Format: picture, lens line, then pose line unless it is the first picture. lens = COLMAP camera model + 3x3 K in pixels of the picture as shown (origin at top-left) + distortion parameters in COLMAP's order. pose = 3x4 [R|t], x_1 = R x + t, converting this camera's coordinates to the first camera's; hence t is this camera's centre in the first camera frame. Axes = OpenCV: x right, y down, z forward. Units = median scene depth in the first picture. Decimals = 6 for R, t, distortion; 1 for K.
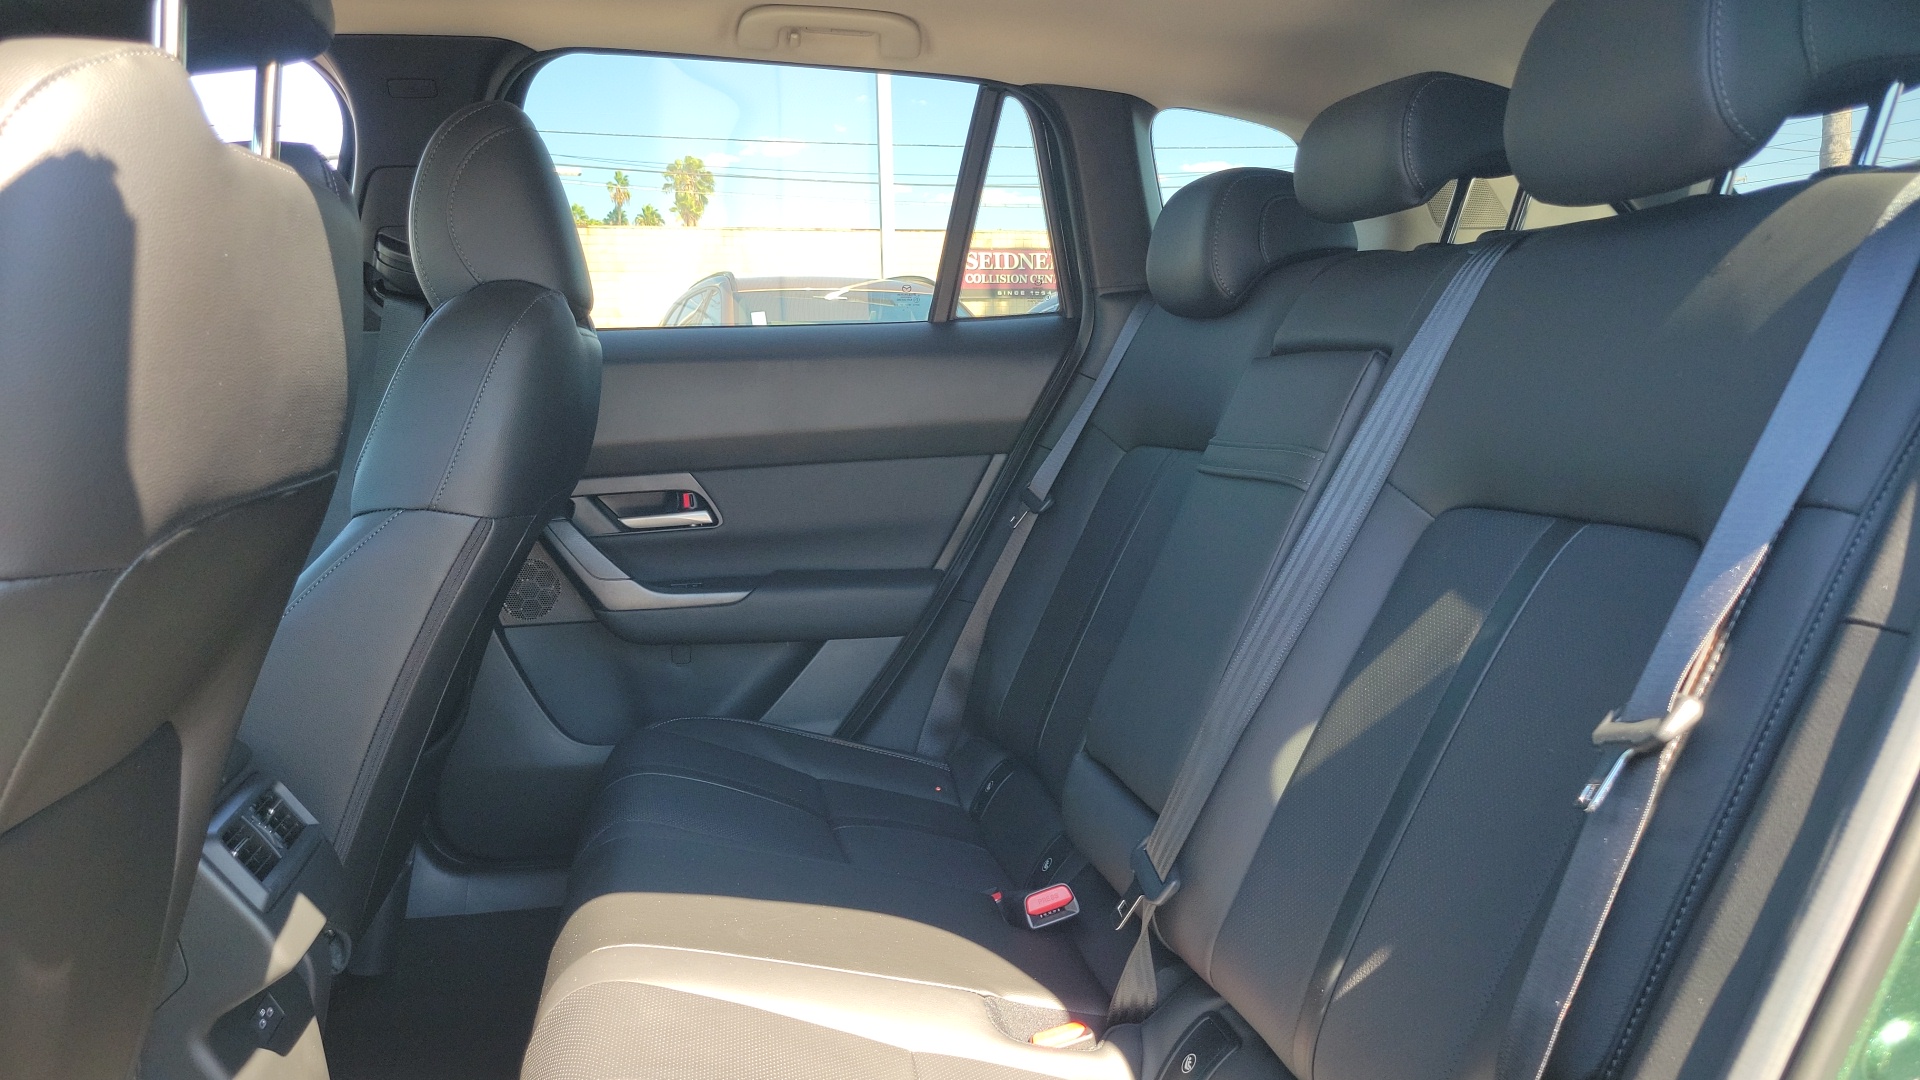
lens RADIAL K [[1436.9, 0, 934.0], [0, 1436.9, 534.5], [0, 0, 1]] dist [0.023566, -0.003725]
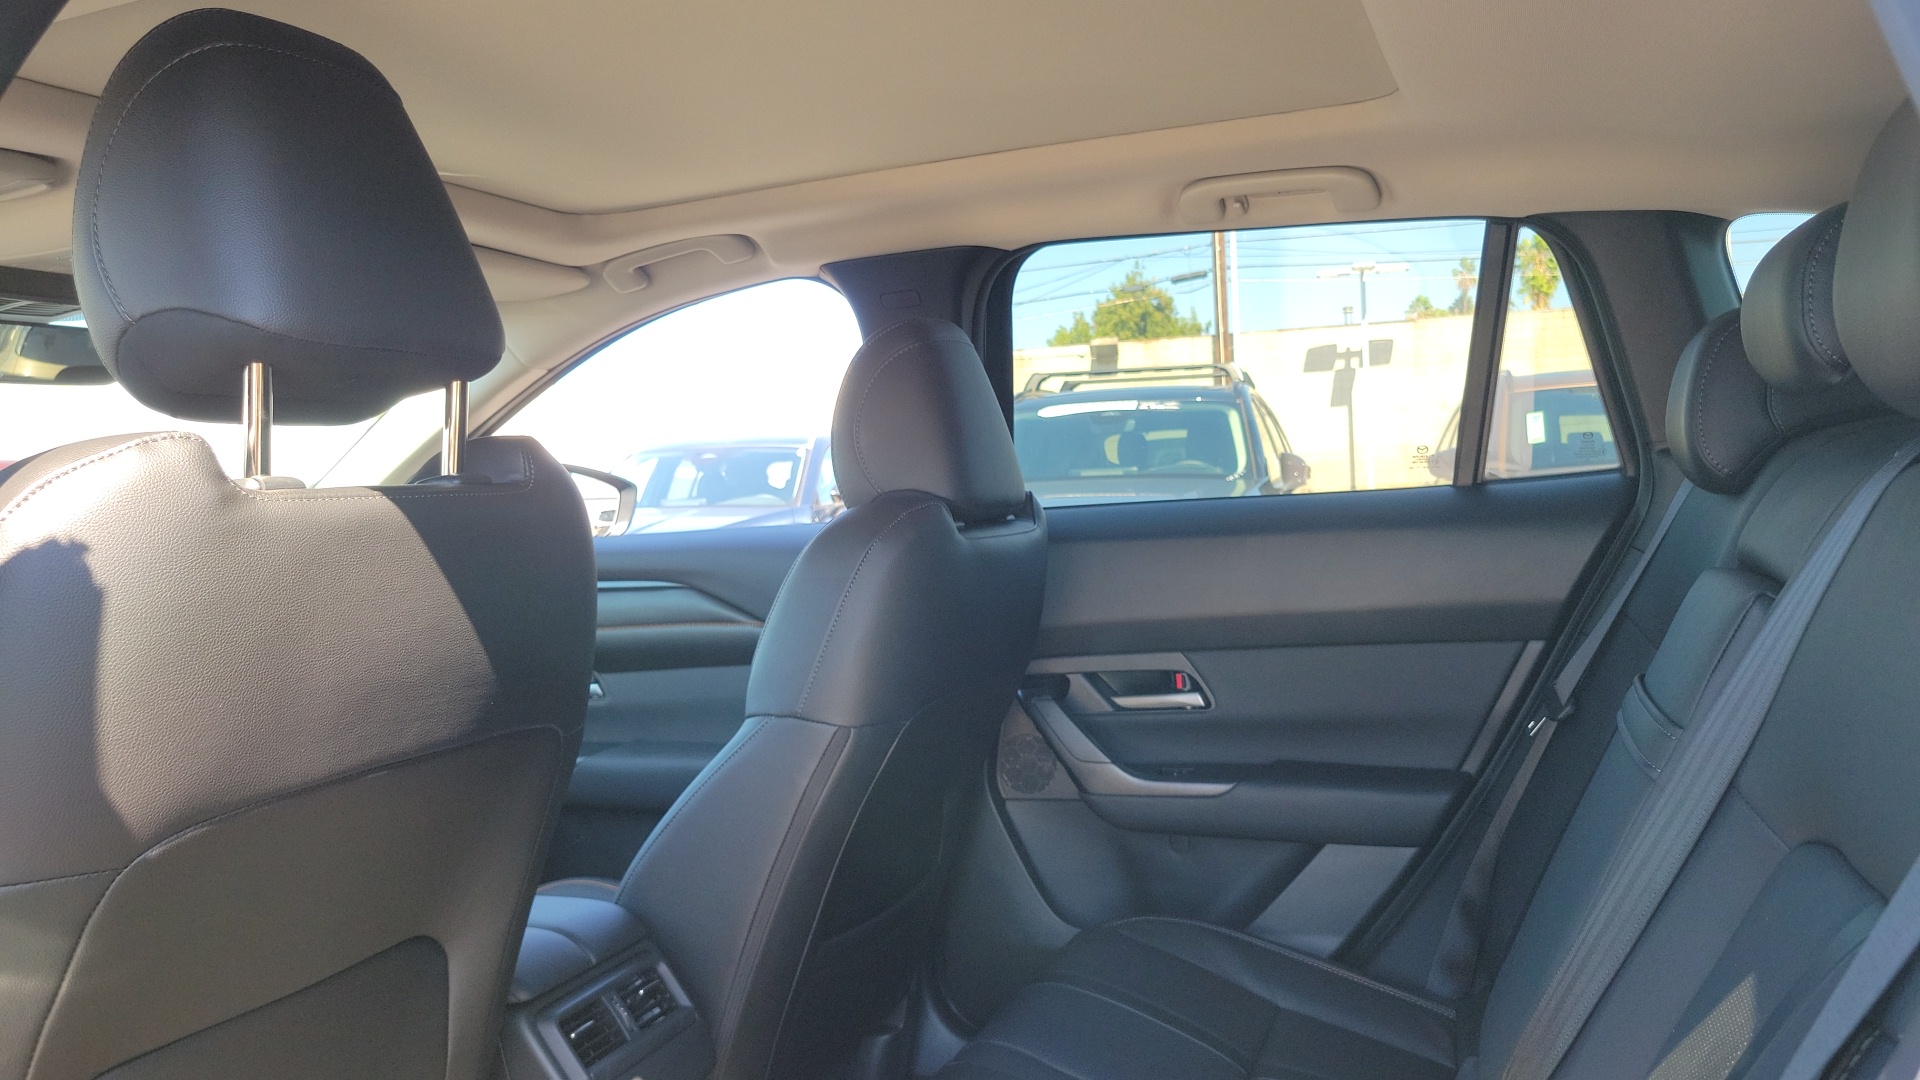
lens RADIAL K [[1436.9, 0, 934.0], [0, 1436.9, 534.5], [0, 0, 1]] dist [0.023566, -0.003725]
pose [[0.849062, -0.011572, -0.528167, 0.197012], [-0.024182, 0.997861, -0.060738, -0.059476], [0.527740, 0.064342, 0.846966, 0.097765]]
